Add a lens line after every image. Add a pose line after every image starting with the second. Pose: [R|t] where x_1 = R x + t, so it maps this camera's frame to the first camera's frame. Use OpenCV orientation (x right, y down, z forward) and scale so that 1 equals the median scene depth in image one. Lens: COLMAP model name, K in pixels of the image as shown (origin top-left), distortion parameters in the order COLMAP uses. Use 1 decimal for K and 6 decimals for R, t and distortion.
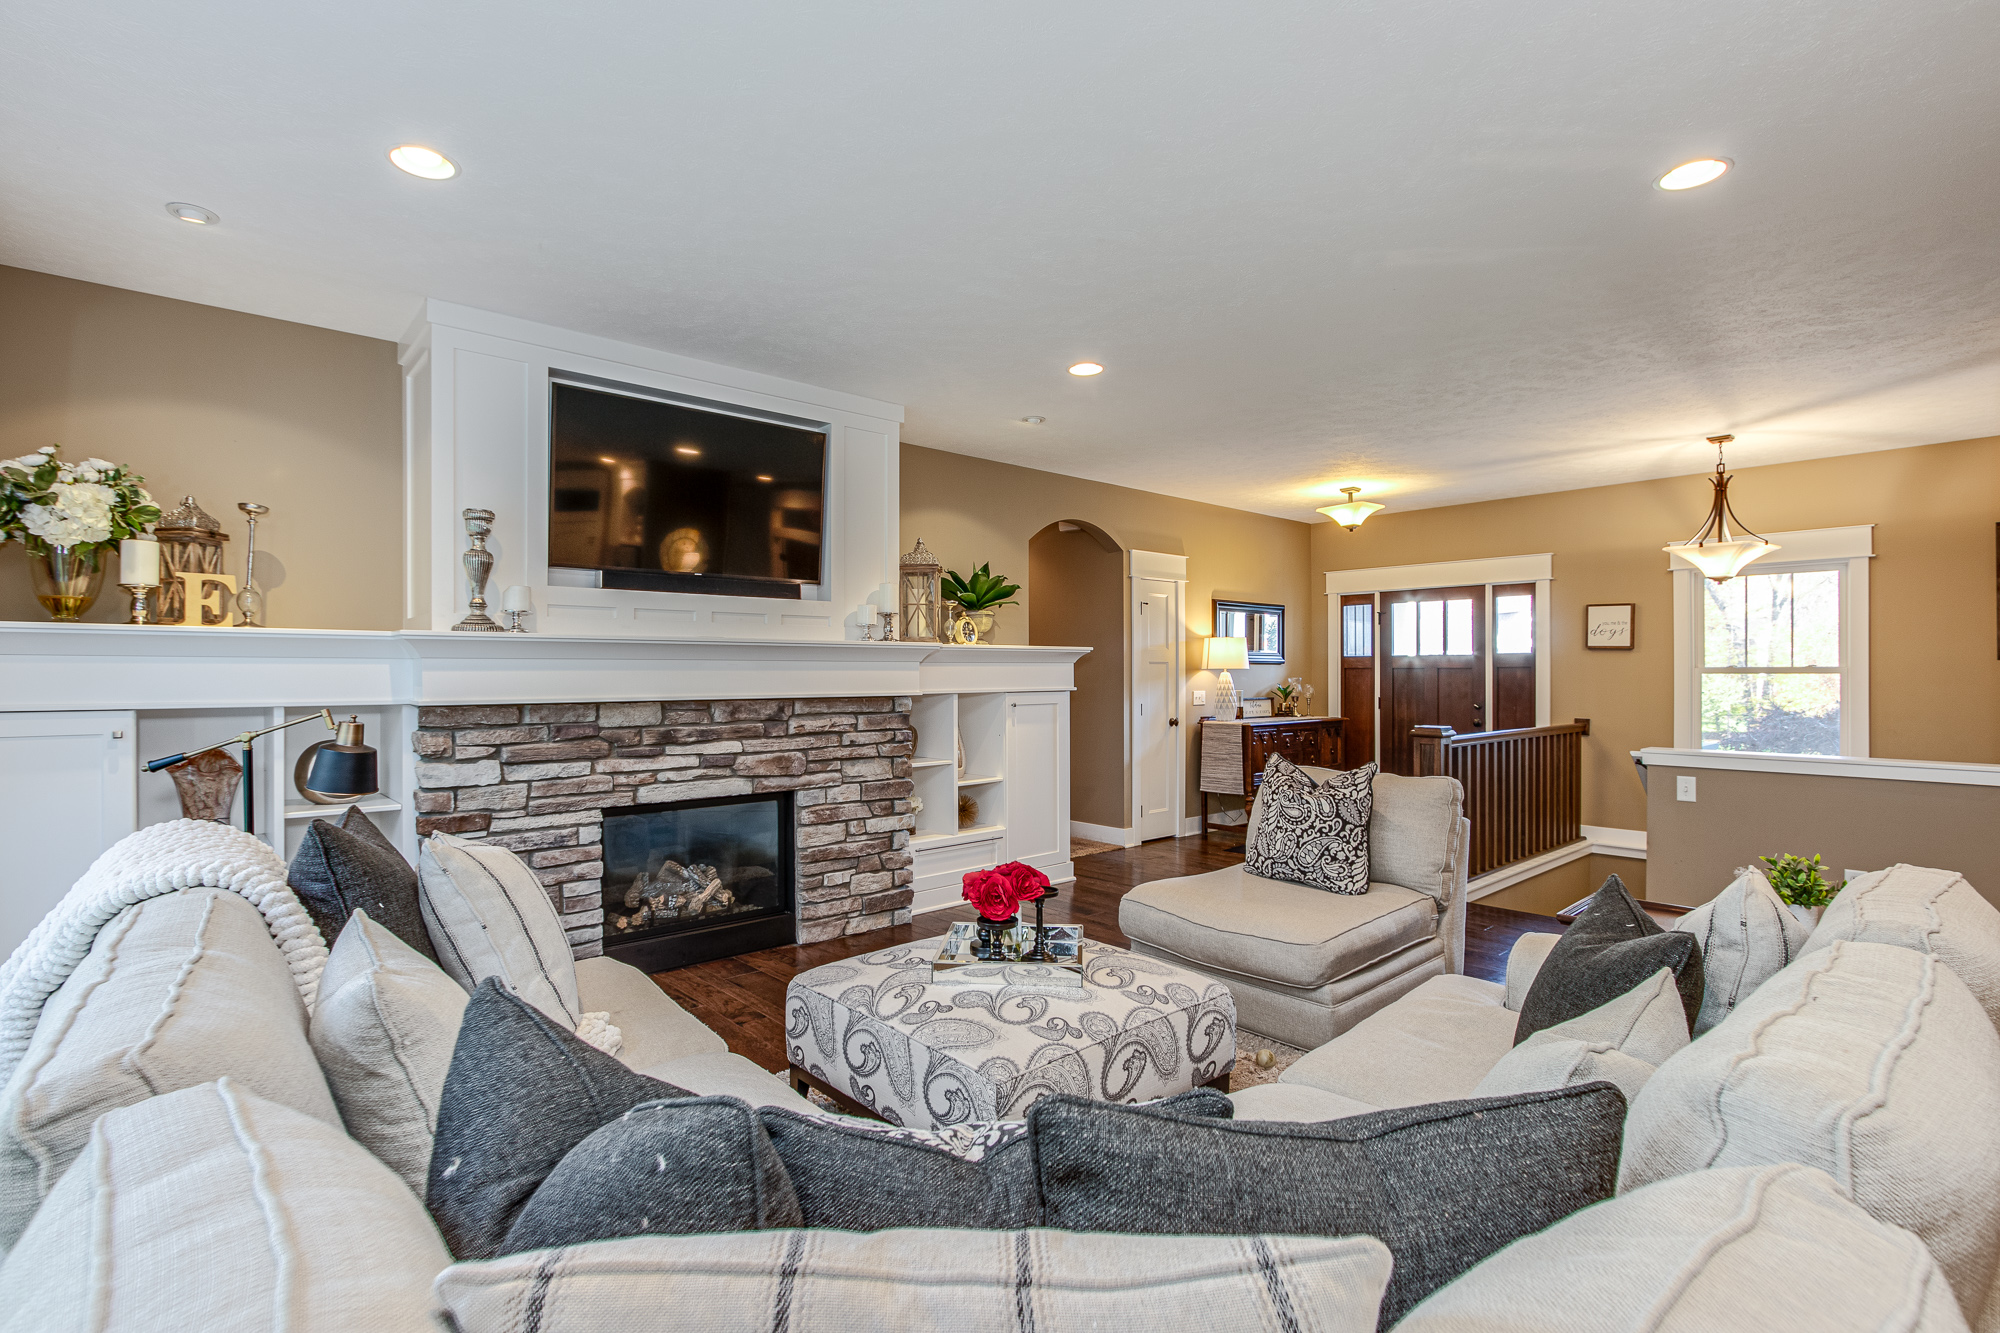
lens RADIAL K [[961.0, 0, 1006.7], [0, 961.0, 674.0], [0, 0, 1]] dist [-0.005301, -0.001458]
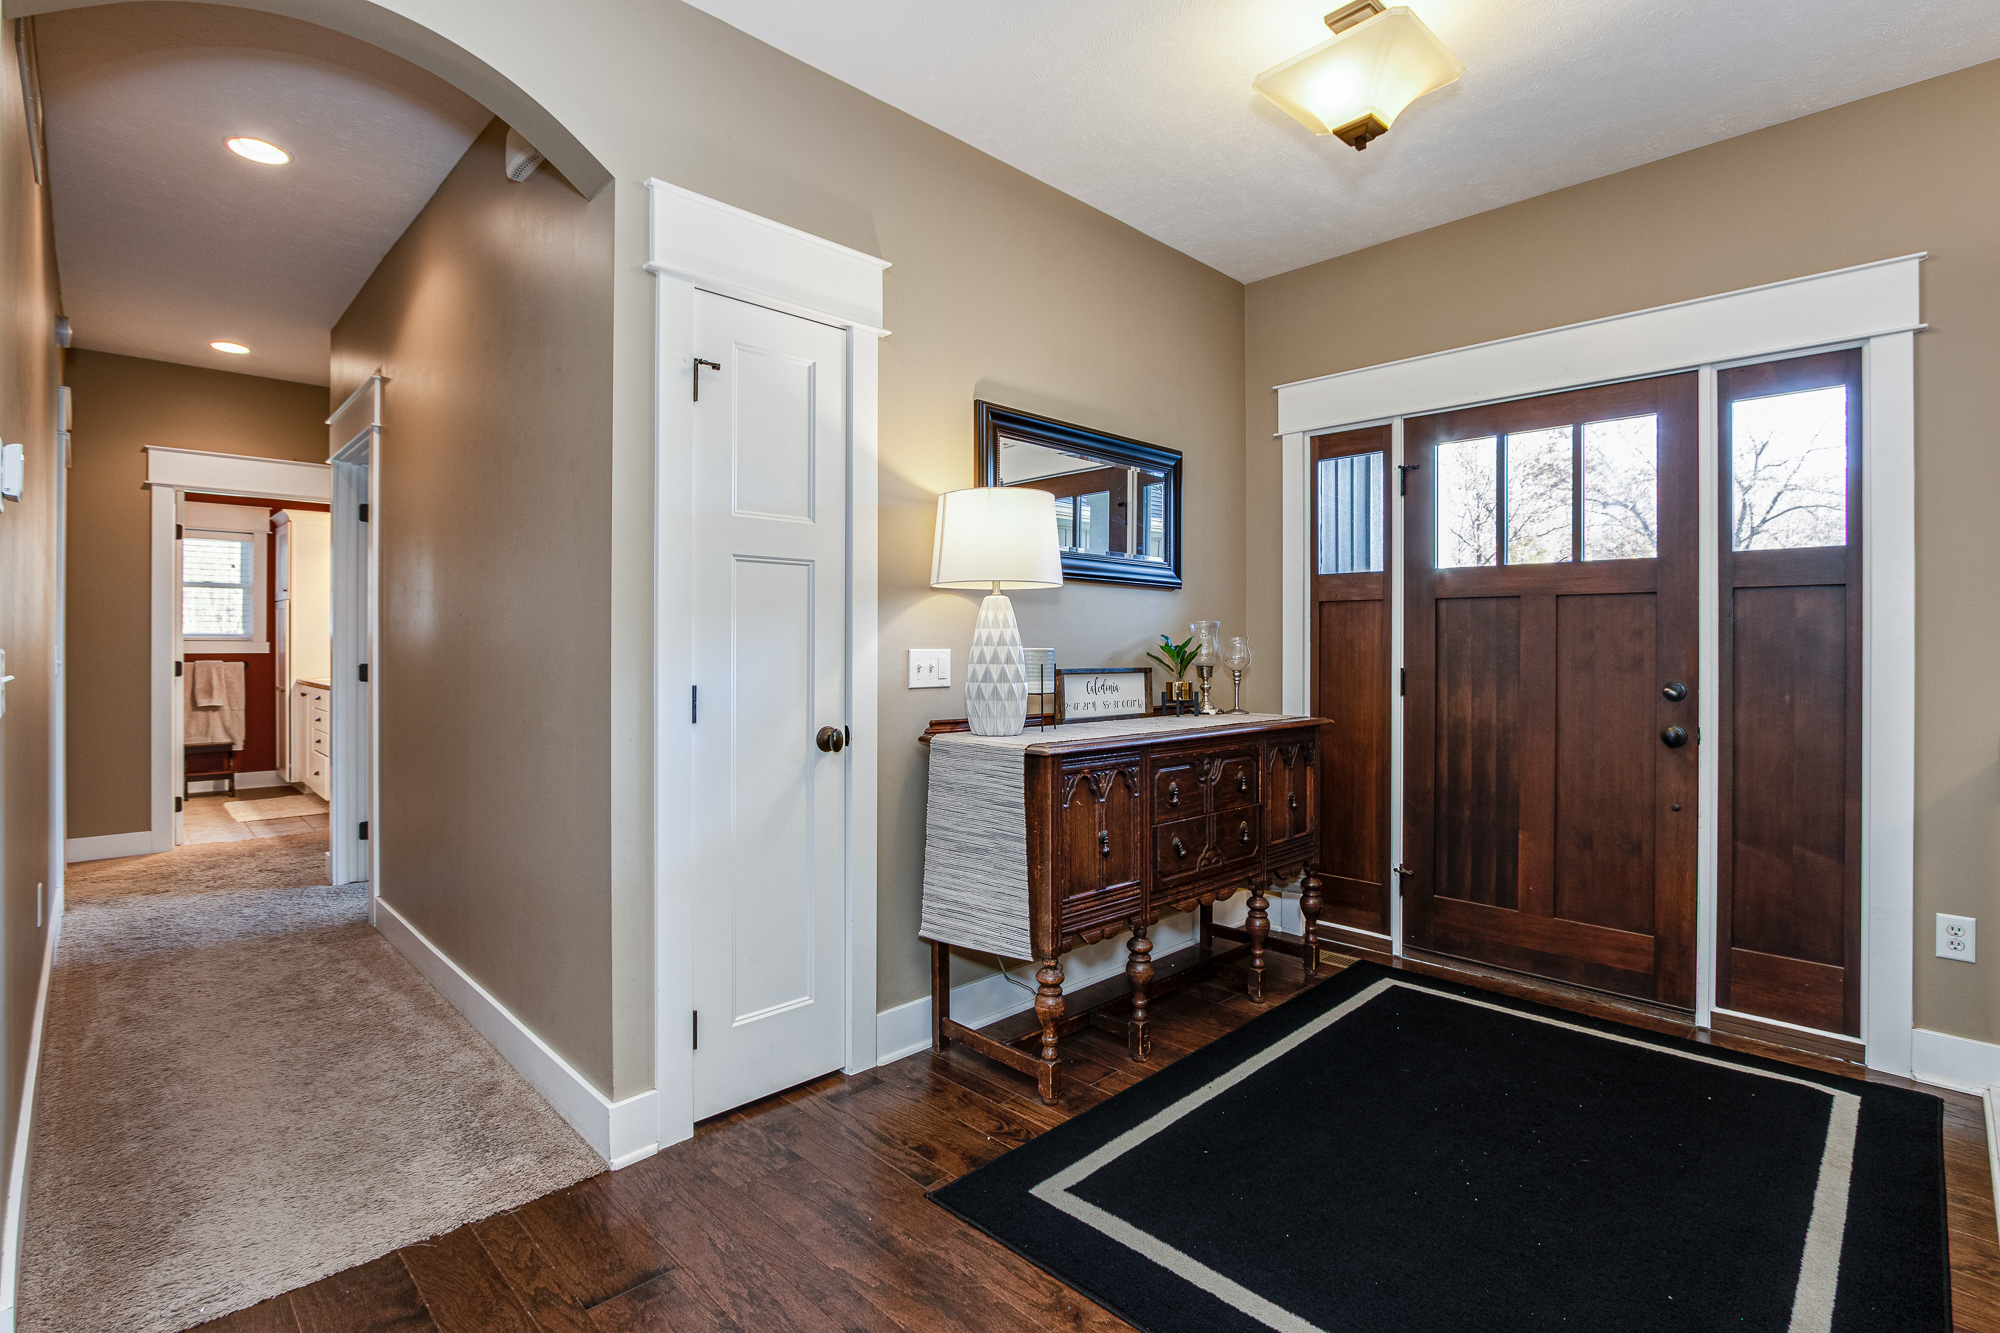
lens RADIAL K [[922.0, 0, 988.4], [0, 922.0, 667.9], [0, 0, 1]] dist [-0.011813, -0.000757]
pose [[0.999623, 0.001168, 0.027420, 0.202410], [-0.001889, 0.999652, 0.026296, 0.014397], [-0.027380, -0.026338, 0.999278, 0.622930]]
